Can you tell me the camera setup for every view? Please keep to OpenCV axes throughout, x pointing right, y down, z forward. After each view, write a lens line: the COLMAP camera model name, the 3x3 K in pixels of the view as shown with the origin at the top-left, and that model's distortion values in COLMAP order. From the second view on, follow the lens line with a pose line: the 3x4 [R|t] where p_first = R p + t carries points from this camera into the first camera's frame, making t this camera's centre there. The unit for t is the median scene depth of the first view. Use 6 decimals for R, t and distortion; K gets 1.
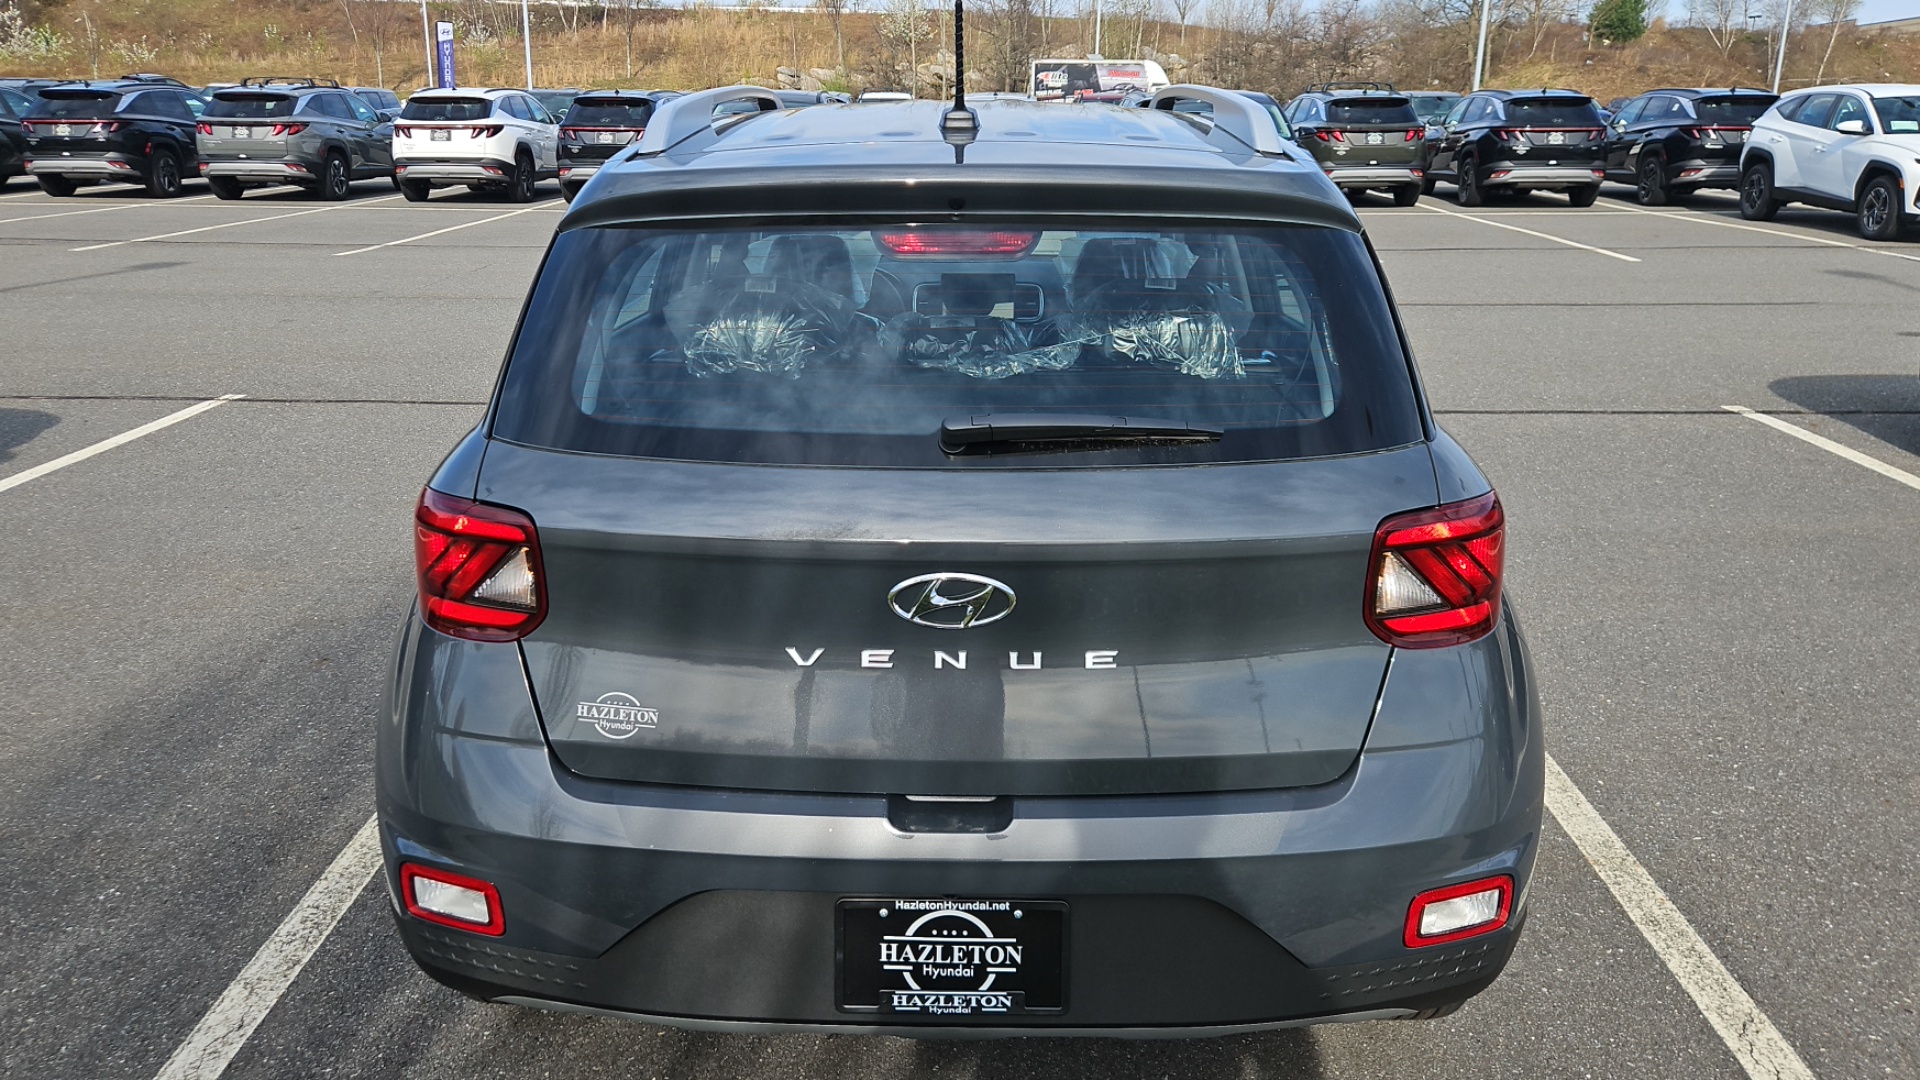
lens RADIAL K [[1352.7, 0, 963.7], [0, 1352.7, 540.8], [0, 0, 1]] dist [0.044752, -0.003643]
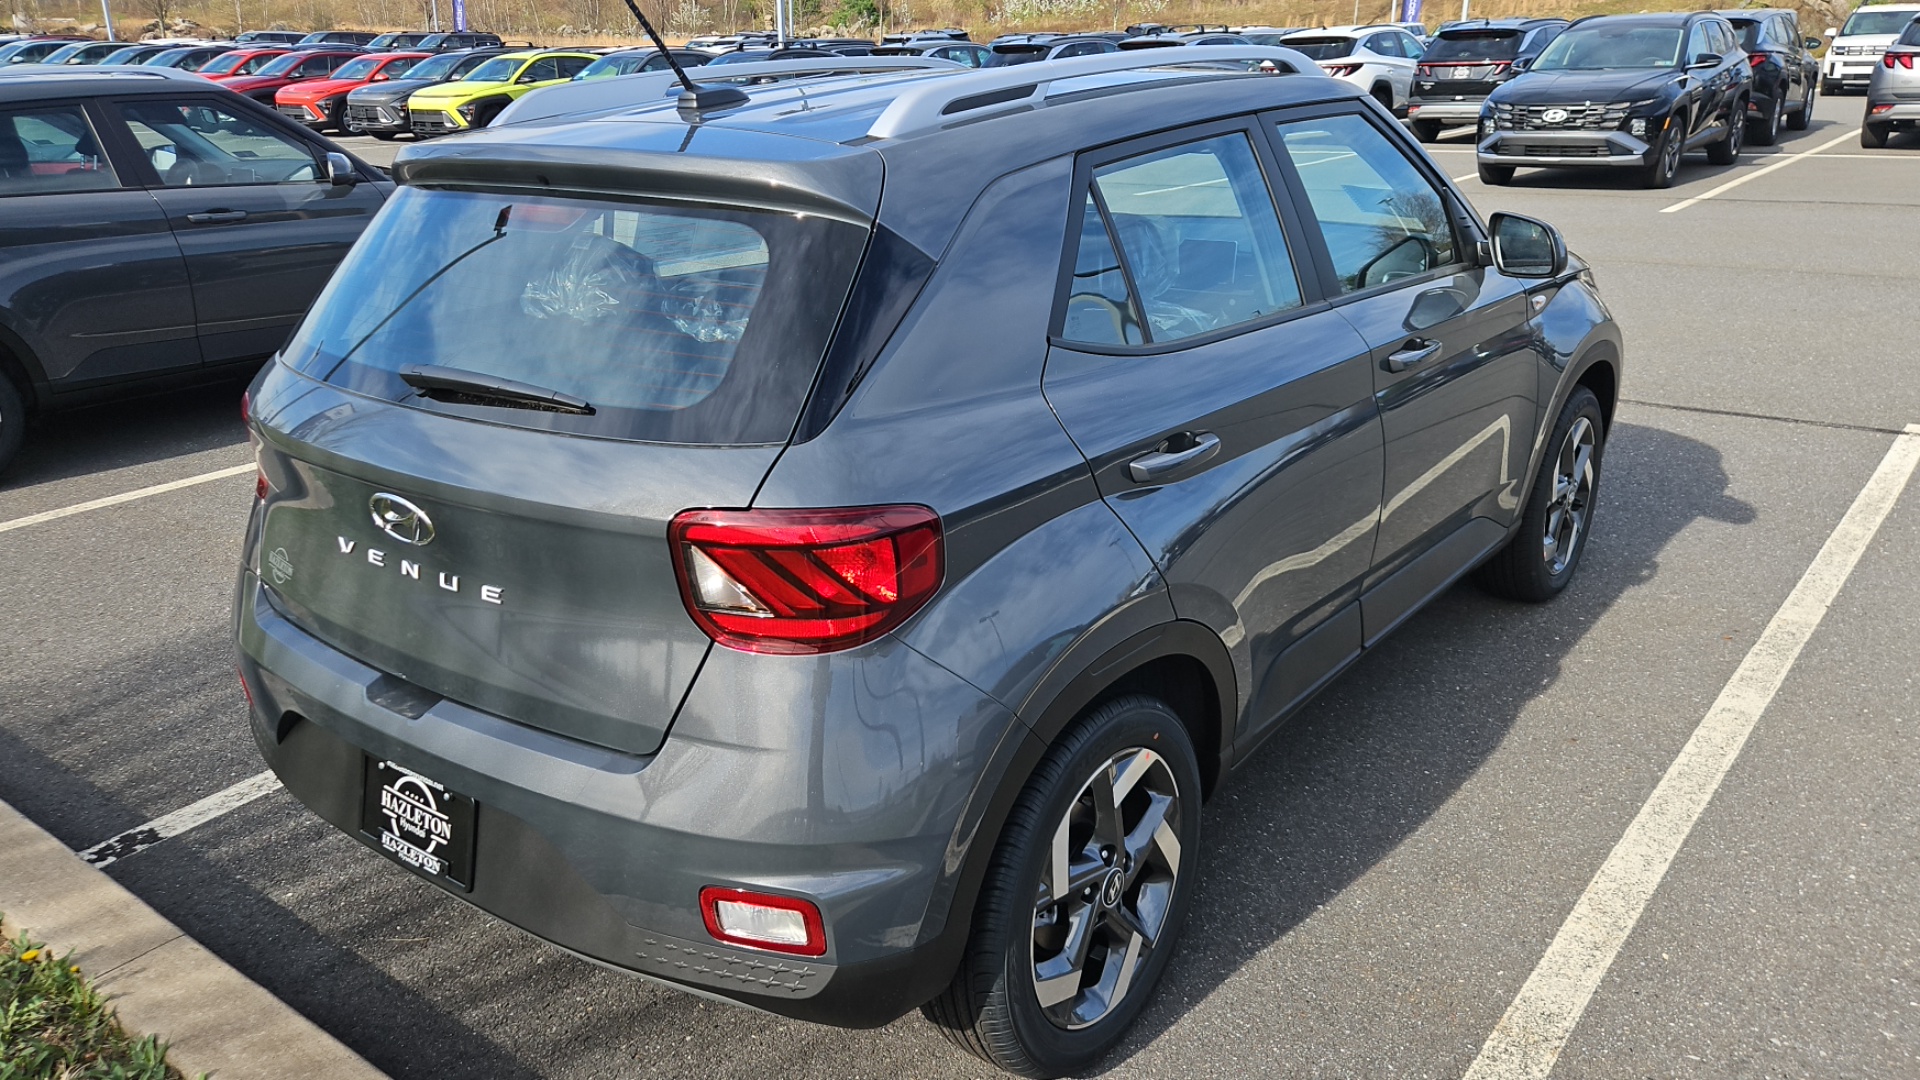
lens RADIAL K [[1352.7, 0, 964.8], [0, 1352.7, 536.9], [0, 0, 1]] dist [0.044752, -0.003643]
pose [[0.817725, 0.173033, -0.548986, 0.999511], [-0.150808, 0.984835, 0.085775, -0.111000], [0.555503, 0.012651, 0.831419, 0.269691]]
